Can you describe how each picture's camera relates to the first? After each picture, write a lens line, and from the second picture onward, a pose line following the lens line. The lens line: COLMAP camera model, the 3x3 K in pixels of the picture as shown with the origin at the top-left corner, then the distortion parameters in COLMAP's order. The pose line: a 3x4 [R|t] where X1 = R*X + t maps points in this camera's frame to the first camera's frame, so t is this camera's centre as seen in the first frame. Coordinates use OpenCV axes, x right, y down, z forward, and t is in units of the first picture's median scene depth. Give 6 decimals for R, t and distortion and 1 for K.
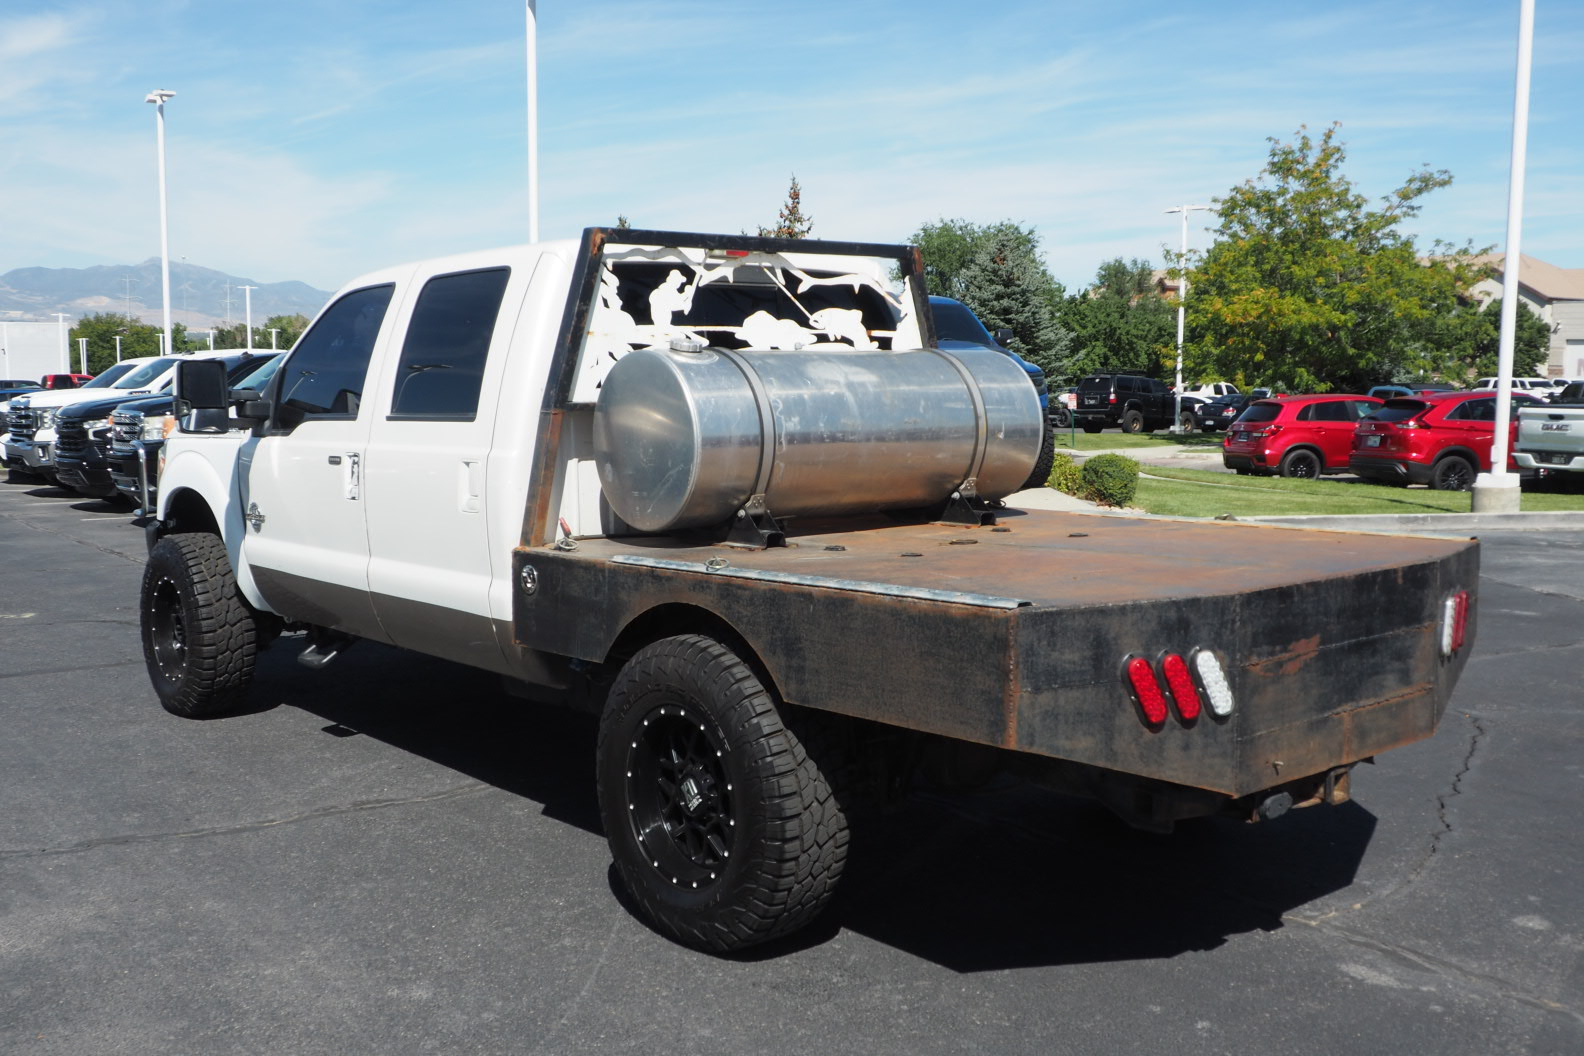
lens RADIAL K [[1533.0, 0, 792.0], [0, 1533.0, 528.0], [0, 0, 1]] dist [0.002035, 0.006075]
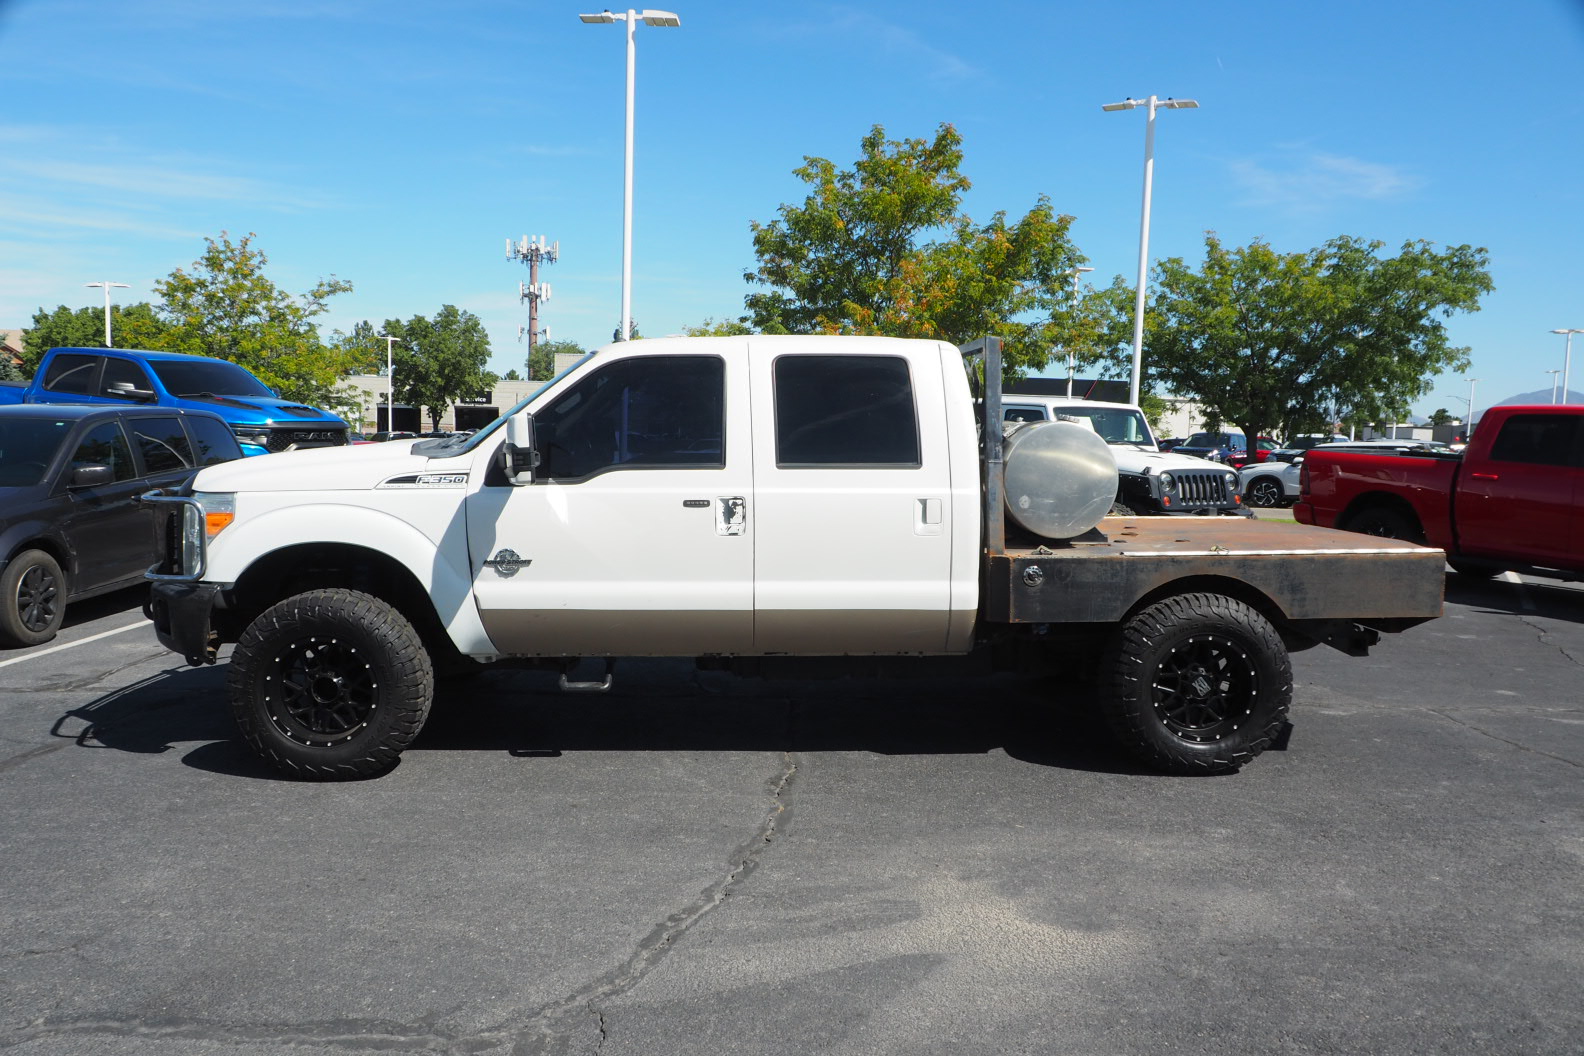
lens RADIAL K [[1119.3, 0, 783.8], [0, 1119.3, 556.0], [0, 0, 1]] dist [-0.037730, -0.002098]
pose [[0.610831, -0.073988, 0.788297, -1.109810], [0.059873, 0.997090, 0.047191, -0.048090], [-0.789494, 0.018372, 0.613483, 0.512942]]
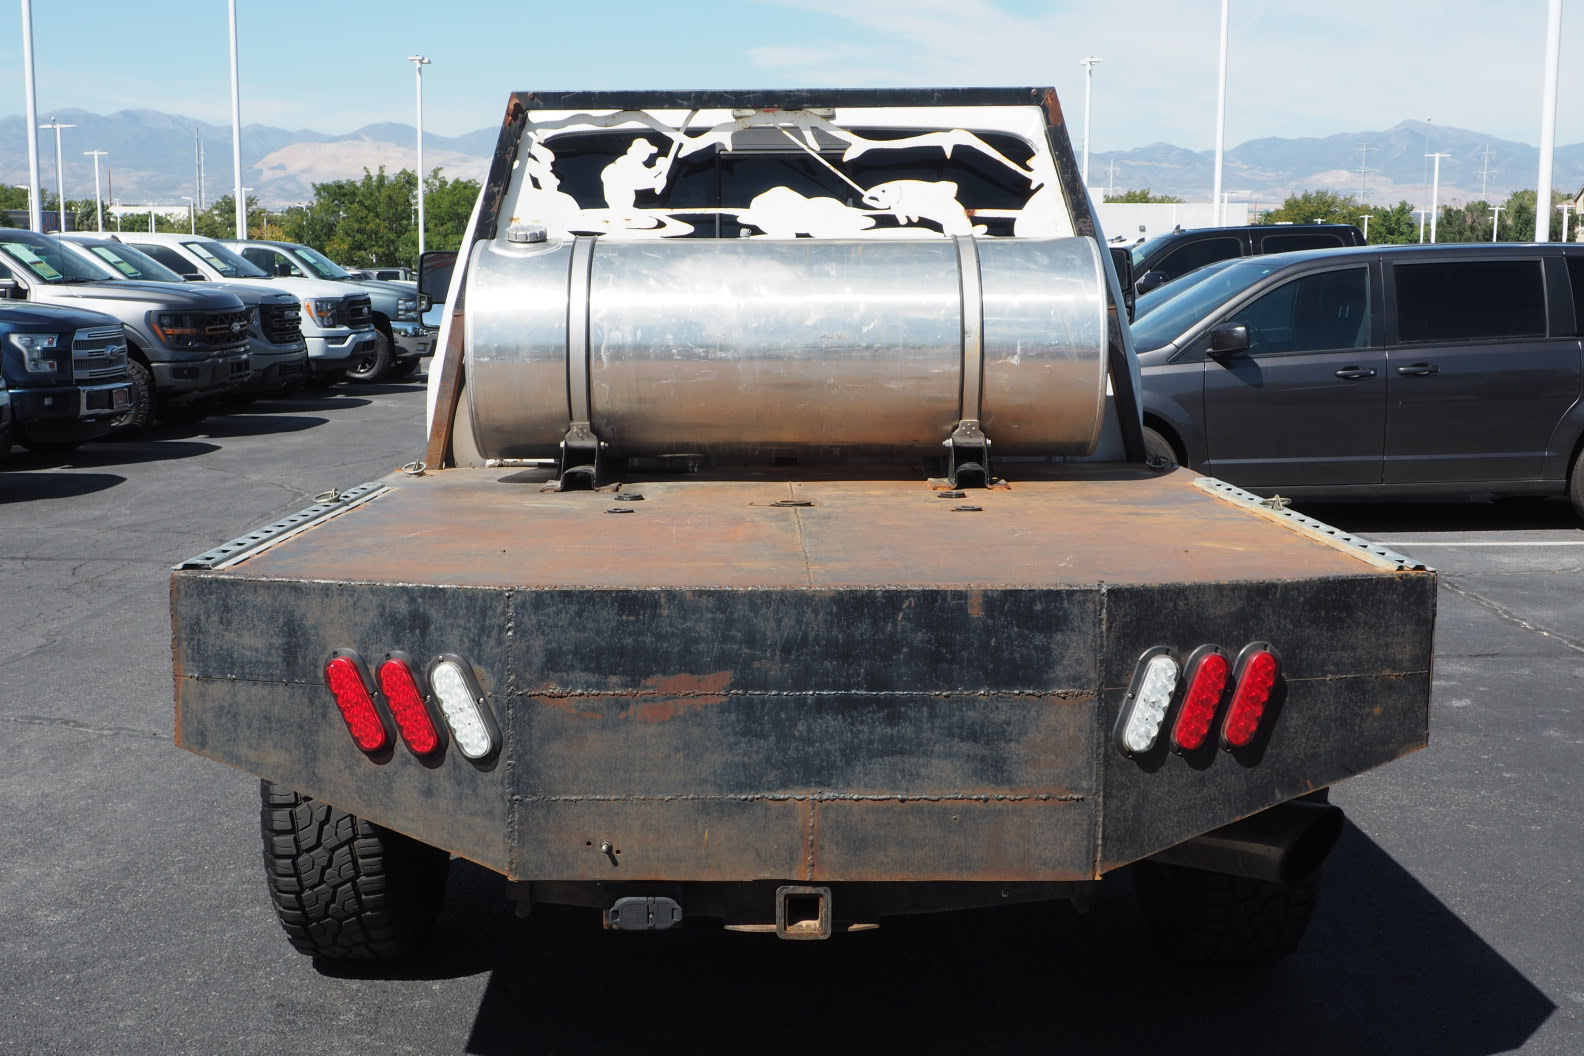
lens RADIAL K [[1946.7, 0, 790.4], [0, 1946.7, 498.6], [0, 0, 1]] dist [-0.010558, -0.001957]
pose [[0.765266, 0.080092, -0.638712, 0.662773], [-0.067434, 0.996745, 0.044193, -0.032143], [0.640172, 0.009252, 0.768176, 0.279883]]
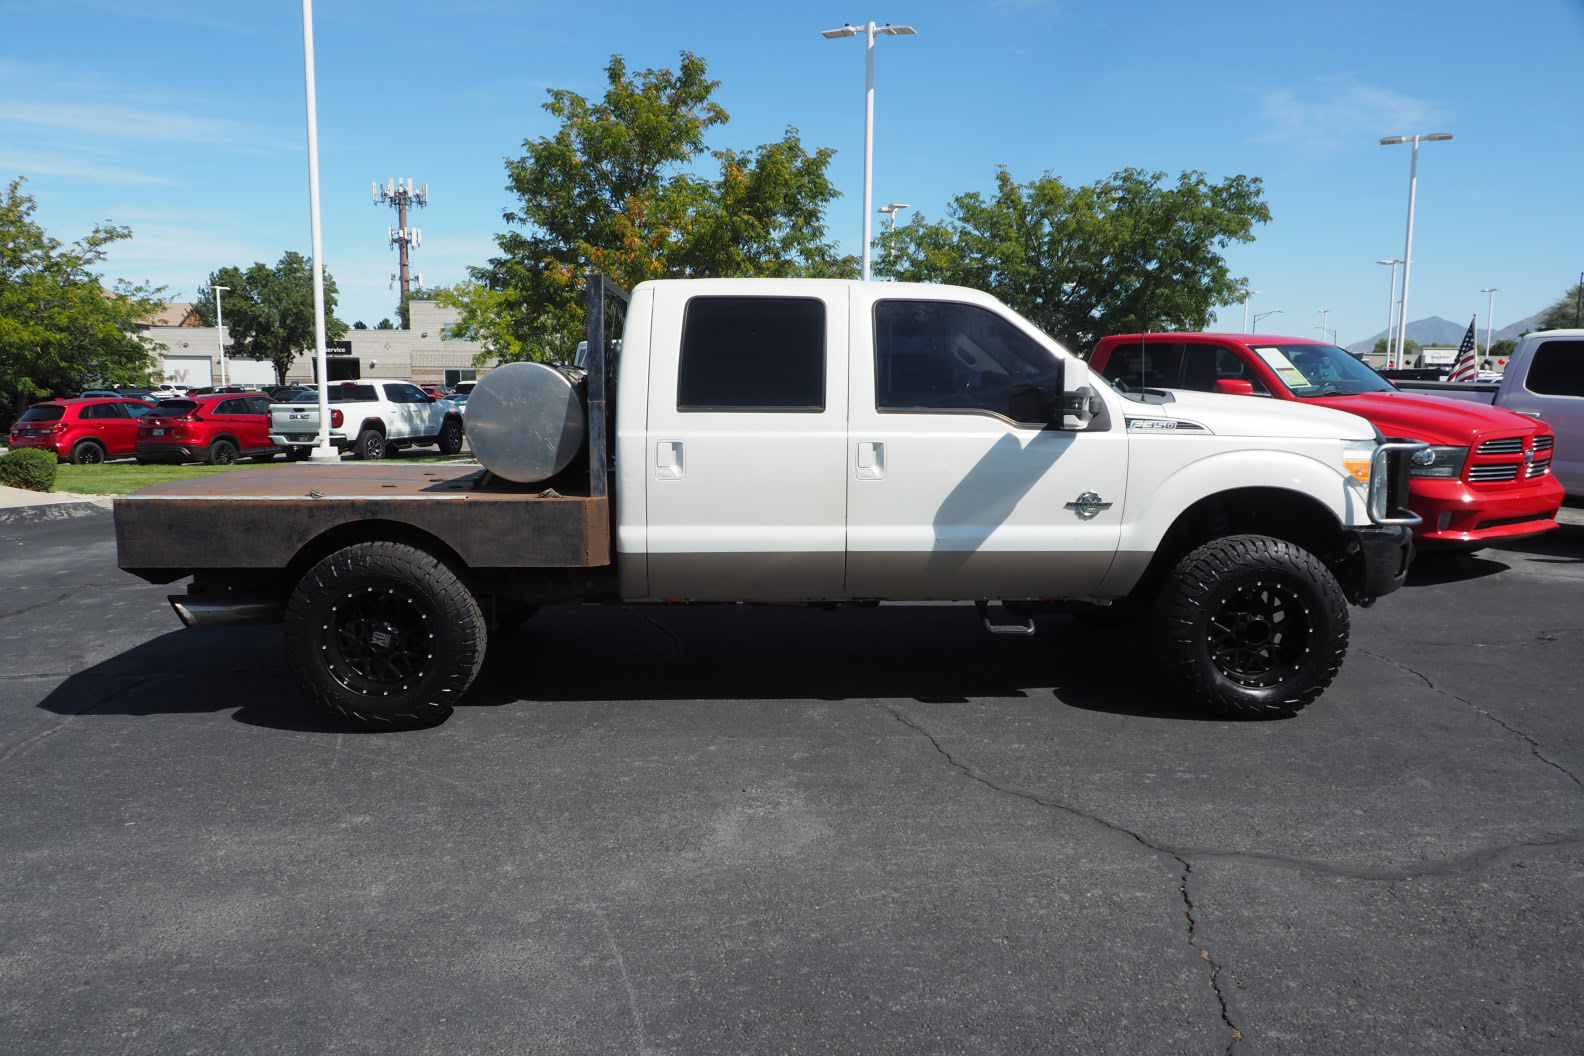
lens RADIAL K [[1124.2, 0, 792.0], [0, 1124.2, 528.0], [0, 0, 1]] dist [-0.022050, -0.011721]
pose [[0.540205, -0.111056, 0.834173, -0.663703], [0.085199, 0.993378, 0.077078, -0.008003], [-0.837210, 0.029433, 0.546089, 0.071350]]
